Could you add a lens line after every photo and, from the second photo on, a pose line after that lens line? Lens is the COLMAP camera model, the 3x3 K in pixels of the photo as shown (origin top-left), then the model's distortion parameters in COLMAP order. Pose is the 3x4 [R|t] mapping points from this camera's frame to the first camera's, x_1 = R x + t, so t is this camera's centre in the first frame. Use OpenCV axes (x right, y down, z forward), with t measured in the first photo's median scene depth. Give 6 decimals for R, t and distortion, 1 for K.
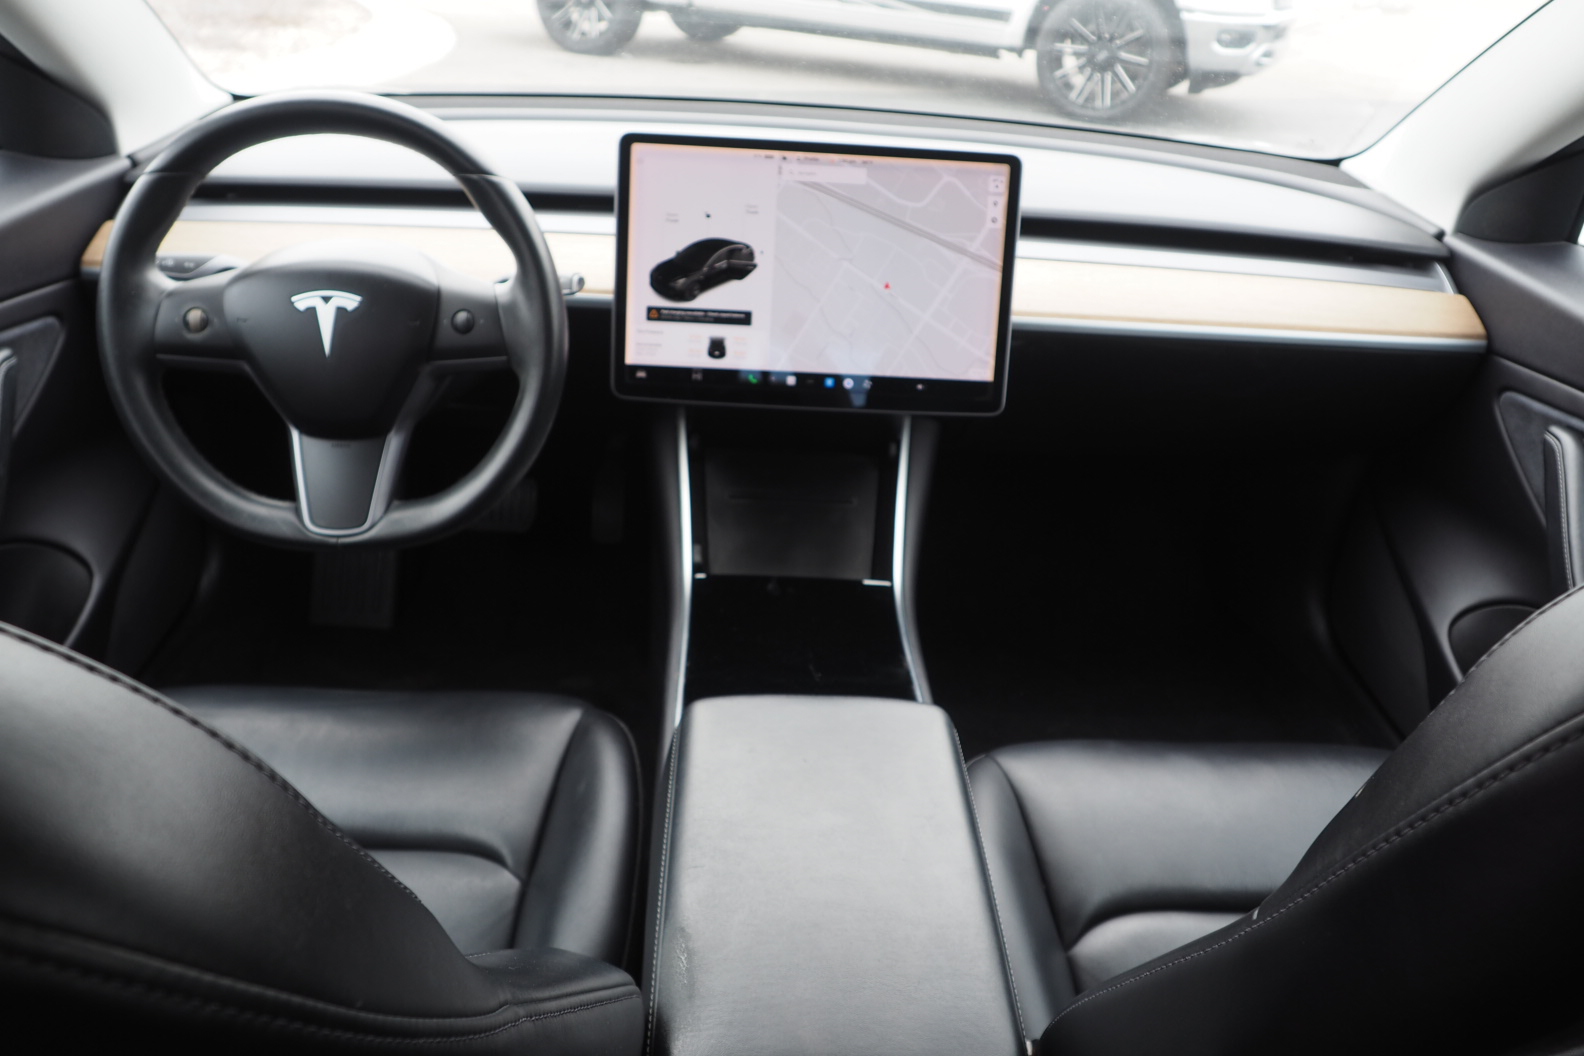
lens RADIAL K [[1230.9, 0, 790.8], [0, 1230.9, 530.3], [0, 0, 1]] dist [-0.018958, -0.002913]
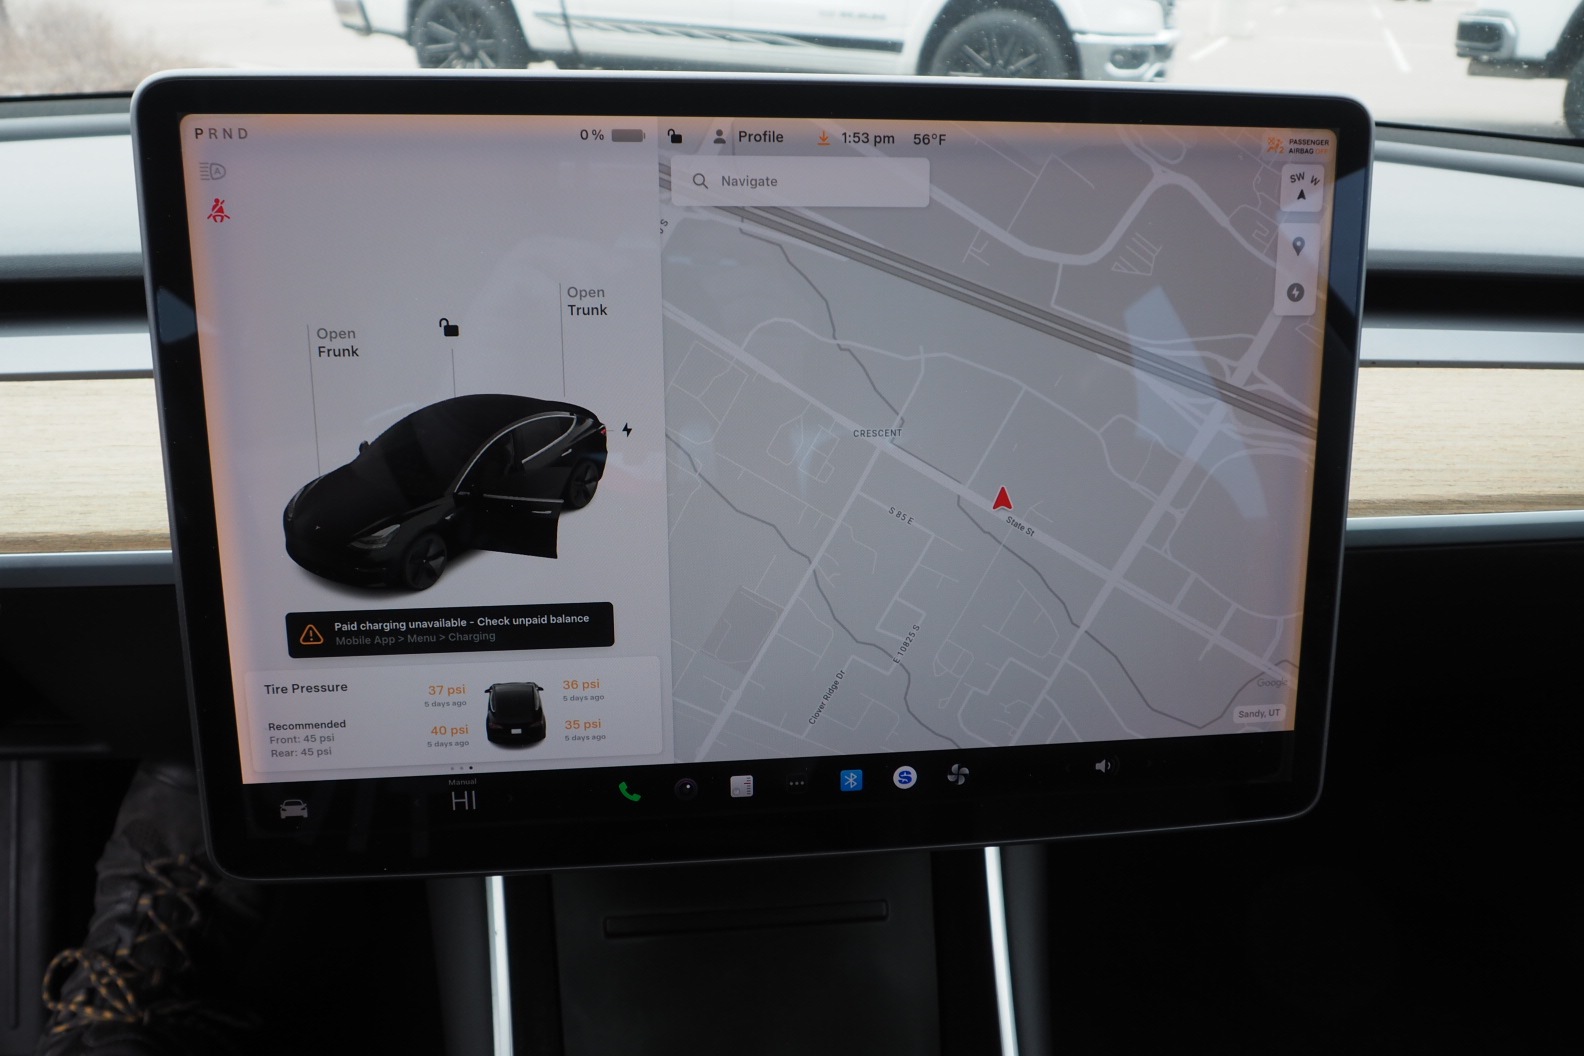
lens RADIAL K [[1132.0, 0, 788.9], [0, 1132.0, 534.6], [0, 0, 1]] dist [-0.025302, -0.002723]
pose [[0.995224, -0.070550, 0.067460, -0.002985], [0.071087, 0.997455, -0.005580, -0.191206], [-0.066895, 0.010349, 0.997706, 0.689228]]
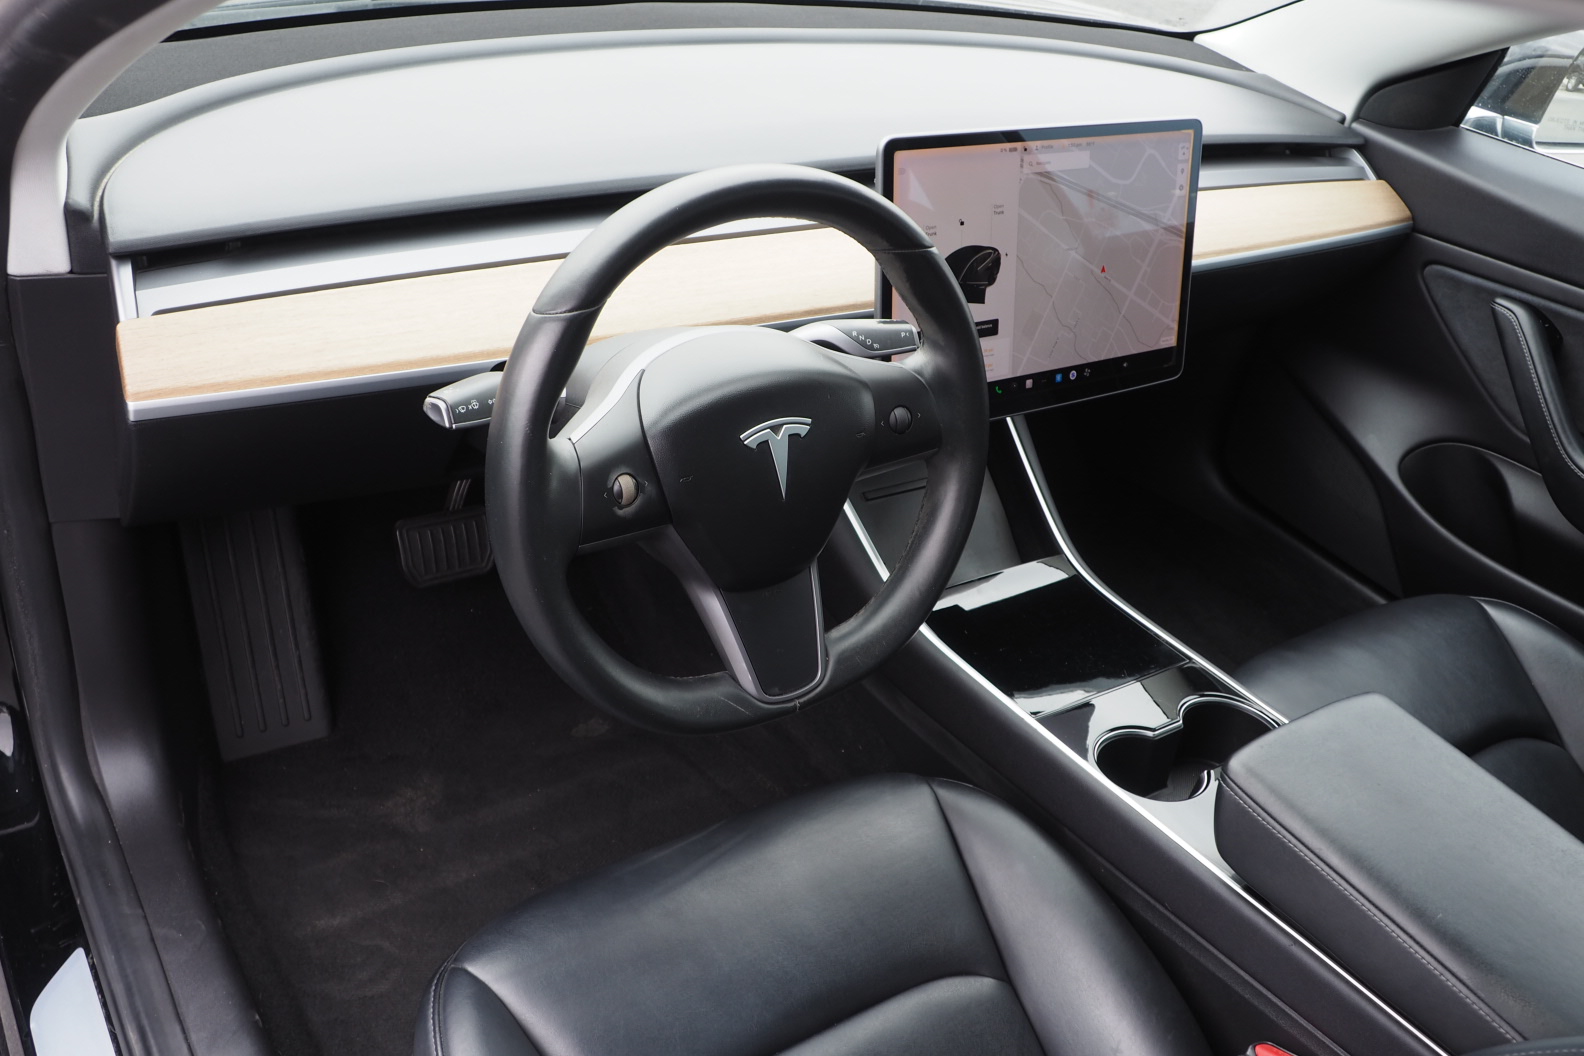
lens RADIAL K [[1380.5, 0, 787.7], [0, 1380.5, 531.3], [0, 0, 1]] dist [0.011530, -0.013362]
pose [[0.845588, -0.236586, 0.478547, -0.695942], [0.153999, 0.966428, 0.205673, -0.260846], [-0.511141, -0.100219, 0.853634, 0.182687]]
